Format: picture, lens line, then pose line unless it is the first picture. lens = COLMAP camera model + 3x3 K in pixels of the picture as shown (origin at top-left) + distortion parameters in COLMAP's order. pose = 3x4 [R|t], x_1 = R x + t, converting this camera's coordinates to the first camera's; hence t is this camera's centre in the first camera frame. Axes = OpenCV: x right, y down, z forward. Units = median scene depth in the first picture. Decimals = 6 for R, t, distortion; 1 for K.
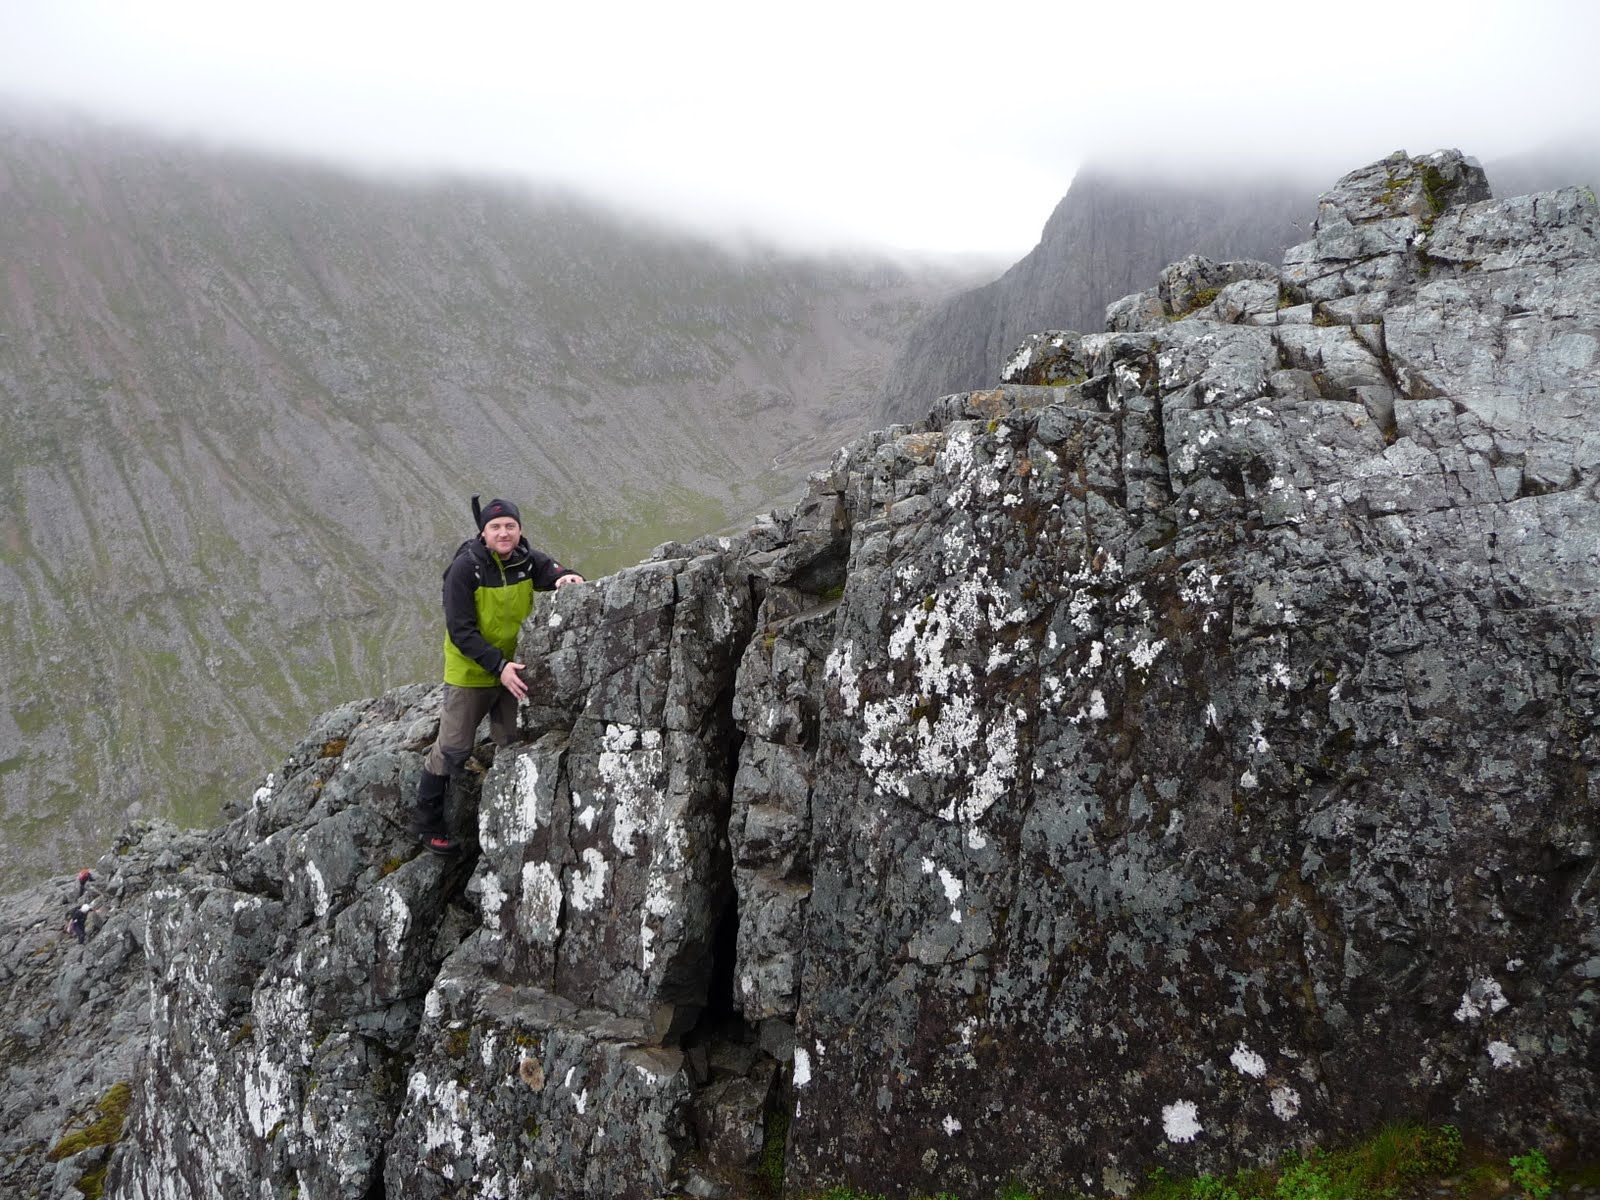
lens RADIAL K [[1339.3, 0, 797.2], [0, 1339.3, 577.8], [0, 0, 1]] dist [-0.044833, 0.038280]
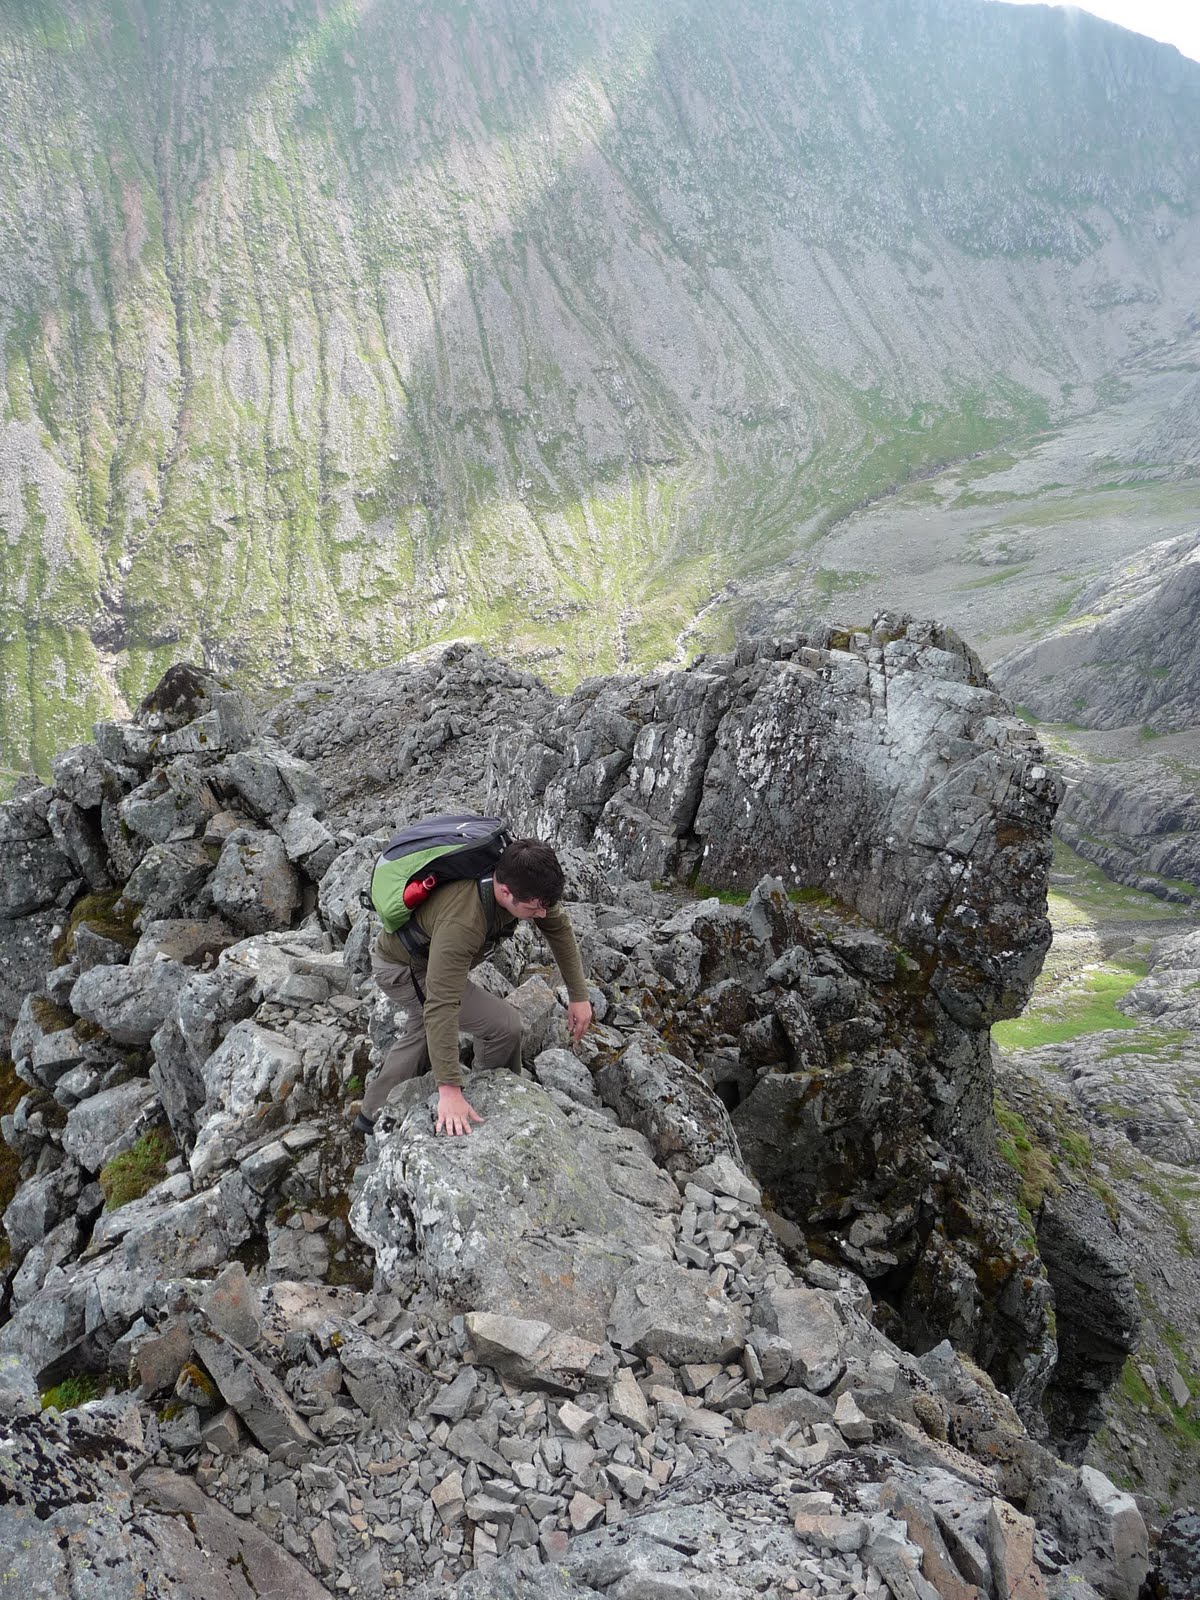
lens RADIAL K [[1339.3, 0, 587.0], [0, 1339.3, 793.9], [0, 0, 1]] dist [-0.044833, 0.038280]
pose [[0.918737, 0.241657, -0.312289, 0.664782], [-0.156114, 0.948723, 0.274868, -0.561364], [0.362700, -0.203779, 0.909353, -1.868608]]
